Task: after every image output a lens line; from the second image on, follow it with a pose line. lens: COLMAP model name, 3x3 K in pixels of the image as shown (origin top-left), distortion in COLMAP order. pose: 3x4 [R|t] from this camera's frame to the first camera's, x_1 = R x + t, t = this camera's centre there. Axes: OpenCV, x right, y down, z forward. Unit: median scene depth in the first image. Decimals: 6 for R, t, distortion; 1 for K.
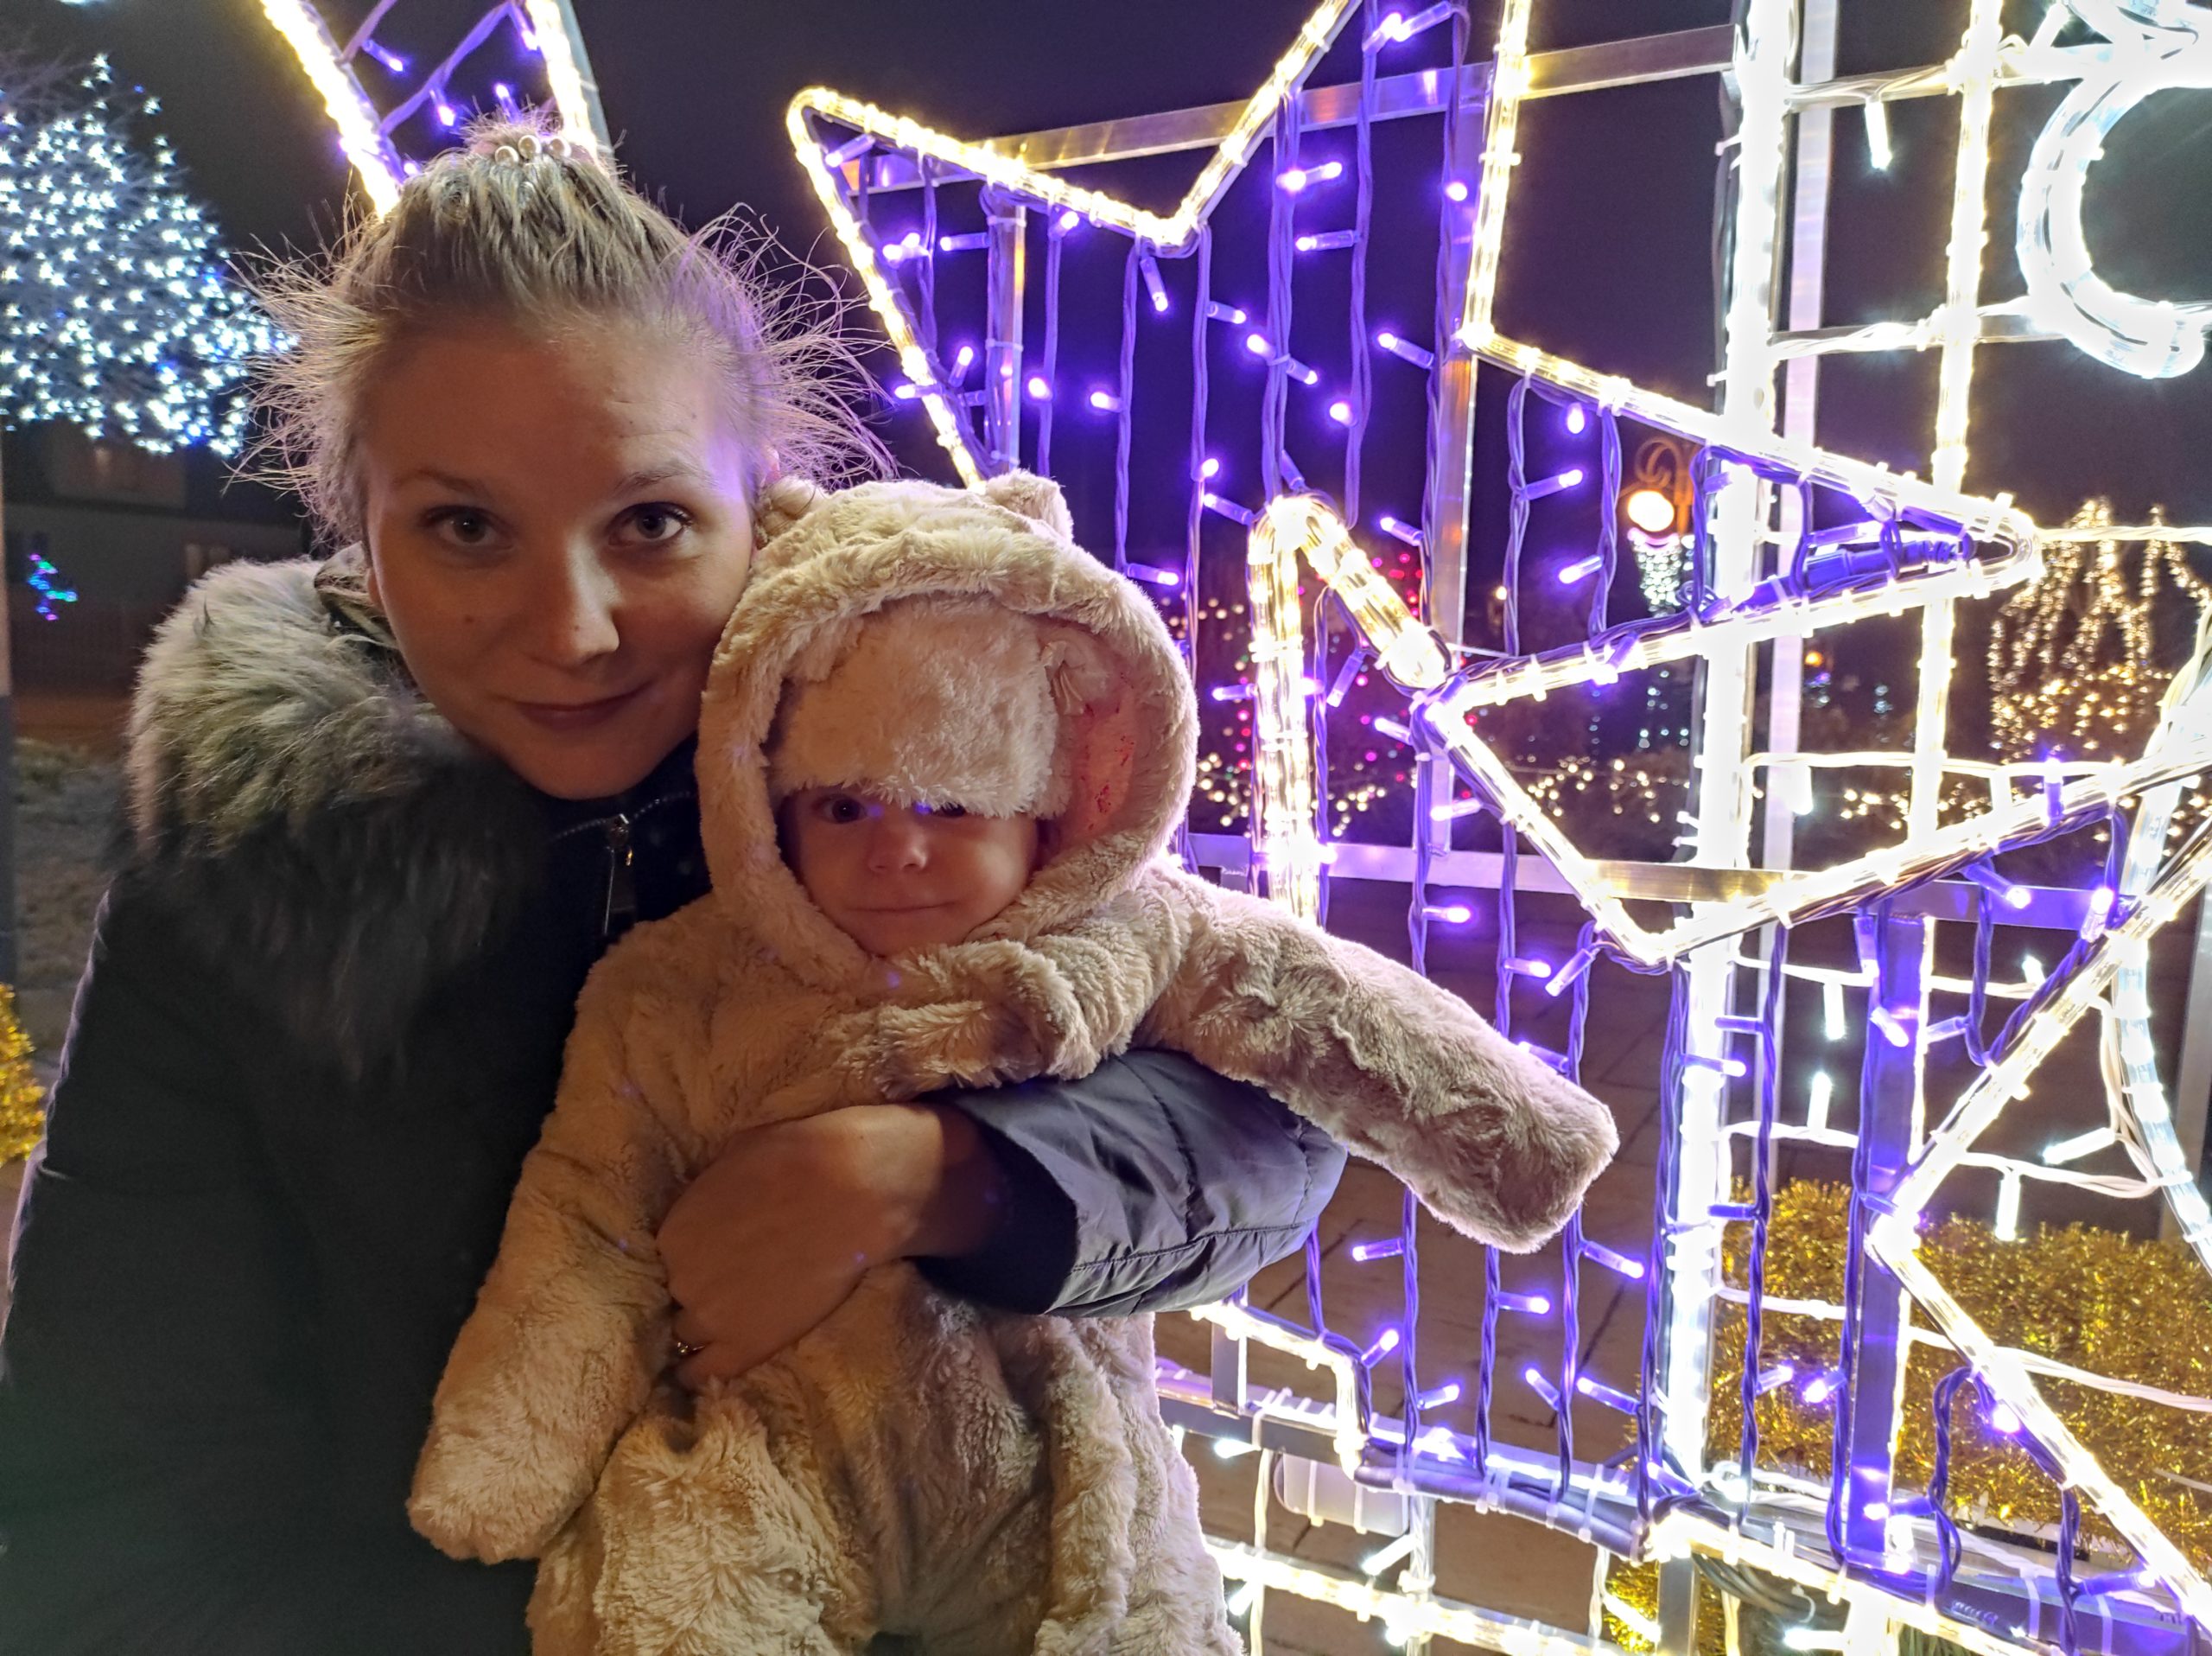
lens RADIAL K [[1639.3, 0, 1092.5], [0, 1639.3, 840.6], [0, 0, 1]] dist [0.036441, -0.008609]
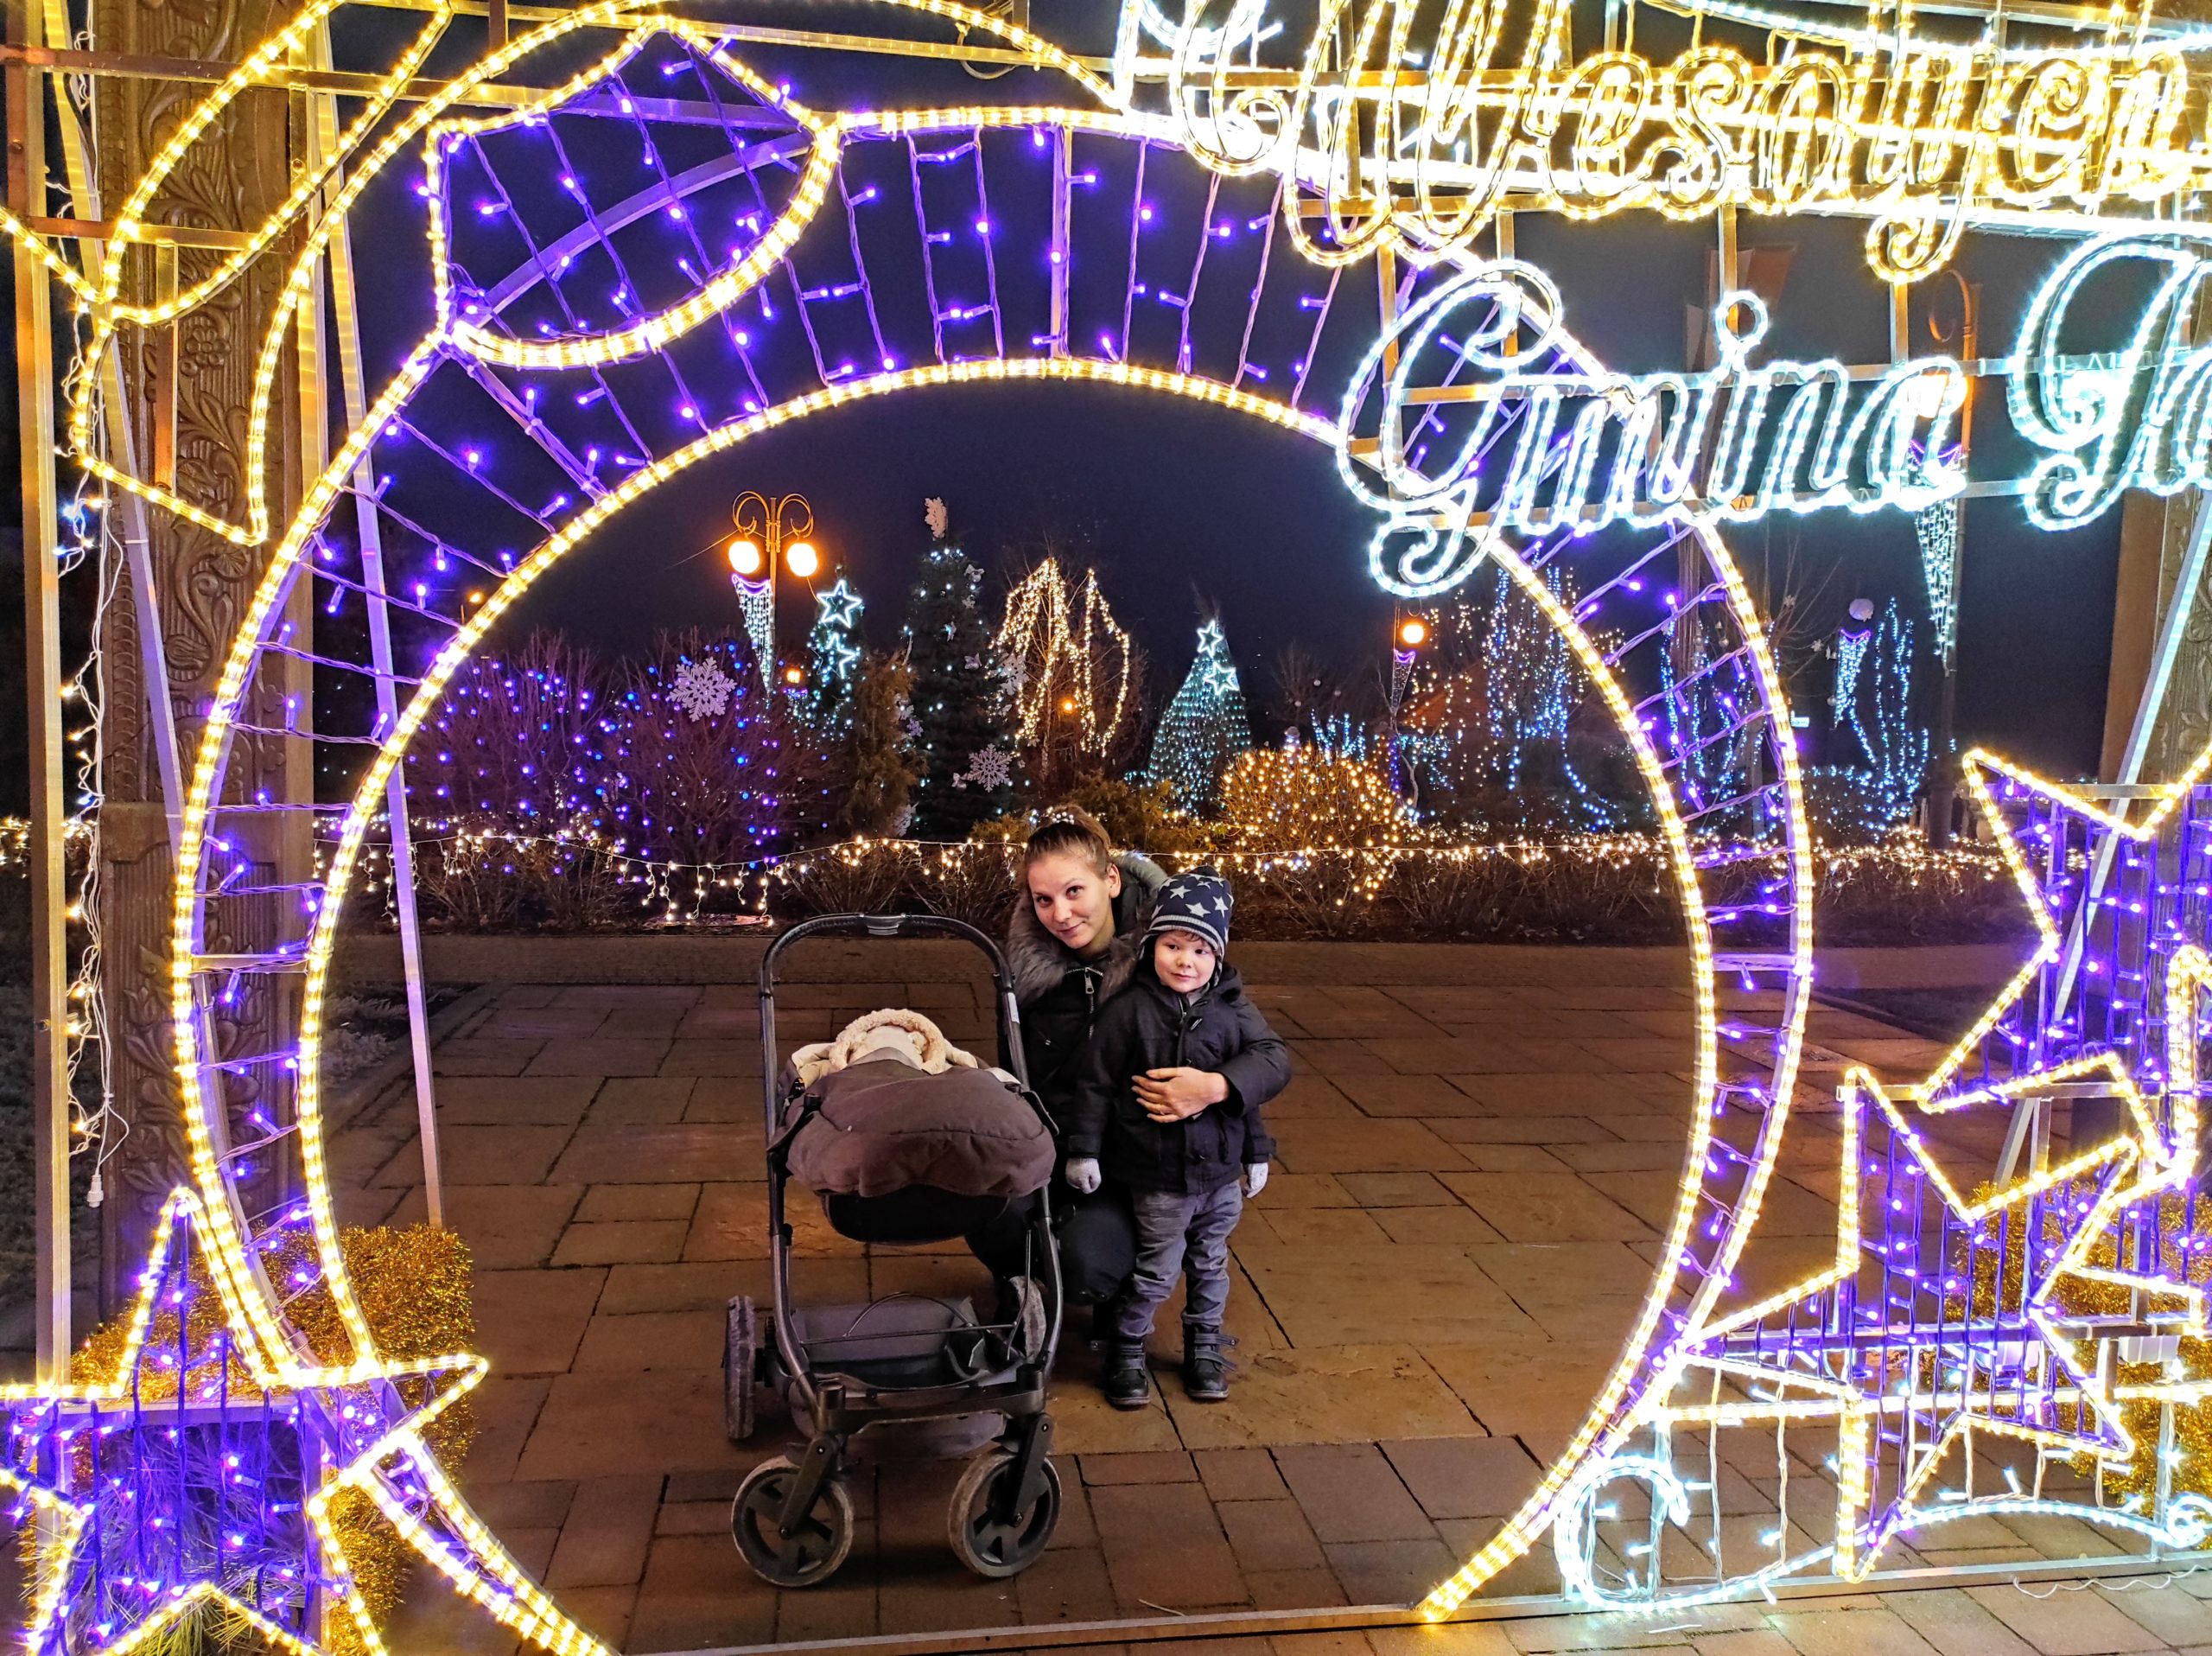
lens RADIAL K [[1639.3, 0, 1092.5], [0, 1639.3, 840.6], [0, 0, 1]] dist [0.036441, -0.008609]
pose [[0.805182, -0.055650, 0.590411, -0.301560], [0.053873, 0.998335, 0.020630, -0.057030], [-0.590576, 0.015196, 0.806839, -0.005975]]
